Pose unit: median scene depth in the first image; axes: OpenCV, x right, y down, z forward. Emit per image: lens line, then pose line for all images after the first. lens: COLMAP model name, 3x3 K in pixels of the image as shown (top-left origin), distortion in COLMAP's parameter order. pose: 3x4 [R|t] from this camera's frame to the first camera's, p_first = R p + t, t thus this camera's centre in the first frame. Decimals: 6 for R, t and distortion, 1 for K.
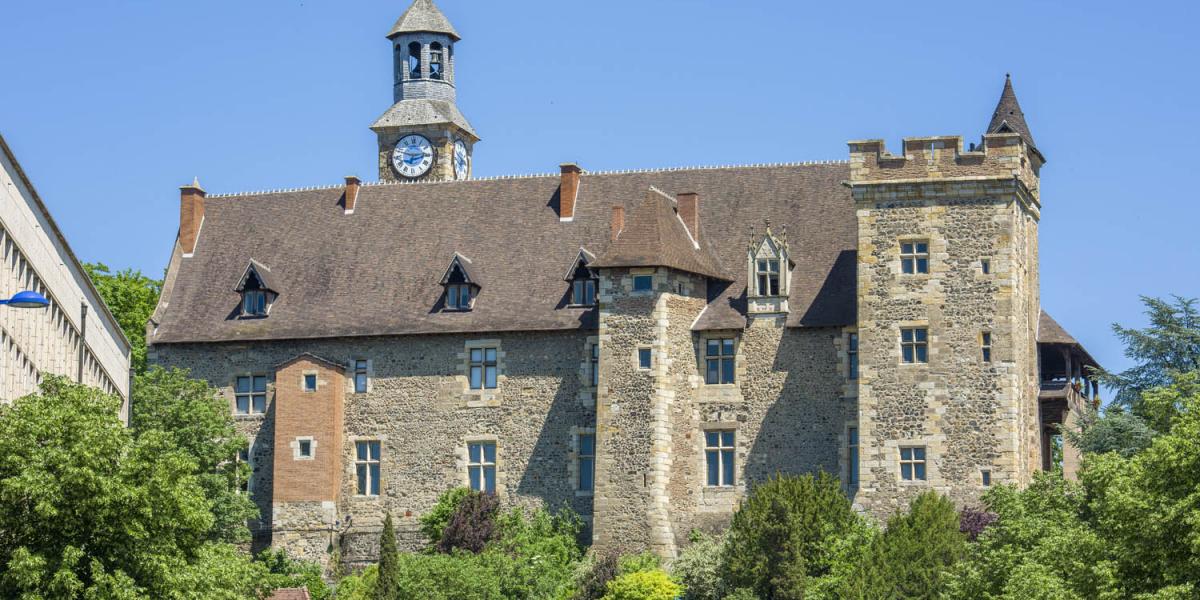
lens RADIAL K [[3466.1, 0, 600.6], [0, 3466.1, 303.1], [0, 0, 1]] dist [0.304754, 0.000000]
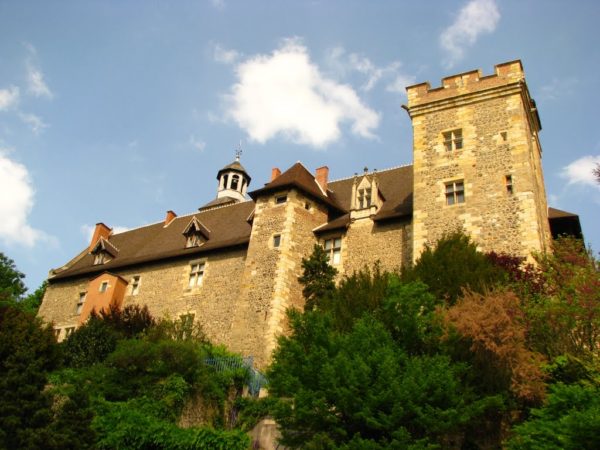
lens RADIAL K [[647.6, 0, 301.1], [0, 647.6, 223.1], [0, 0, 1]] dist [-0.159212, 0.000000]
pose [[0.972841, -0.040544, -0.227897, 0.088266], [-0.062398, 0.902161, -0.426863, 0.129298], [0.222907, 0.429490, 0.875129, 0.776275]]
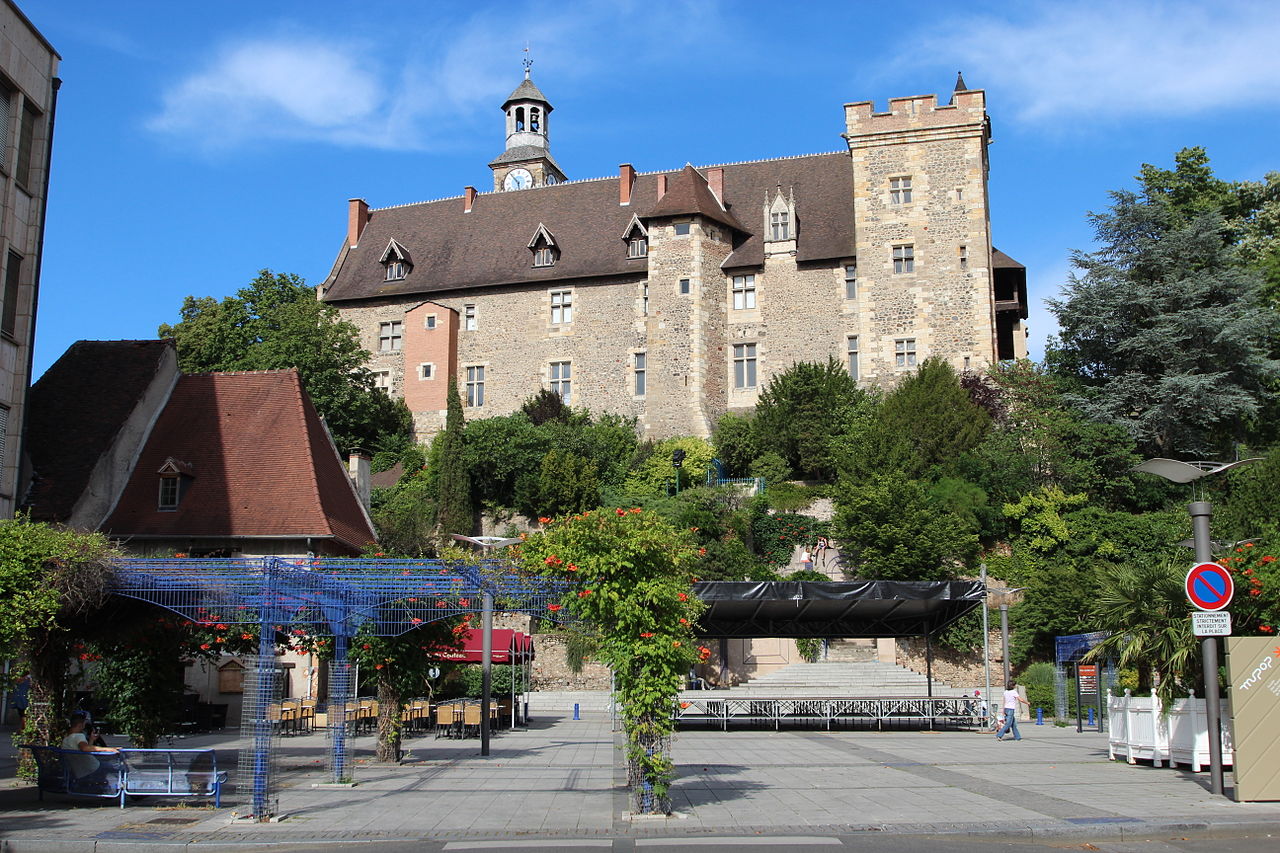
lens RADIAL K [[1323.3, 0, 635.4], [0, 1323.3, 421.0], [0, 0, 1]] dist [-0.054872, 0.000000]
pose [[0.999609, -0.013640, -0.024406, 0.005994], [0.012484, 0.998820, -0.046943, 0.089727], [0.025018, 0.046620, 0.998599, 0.532006]]
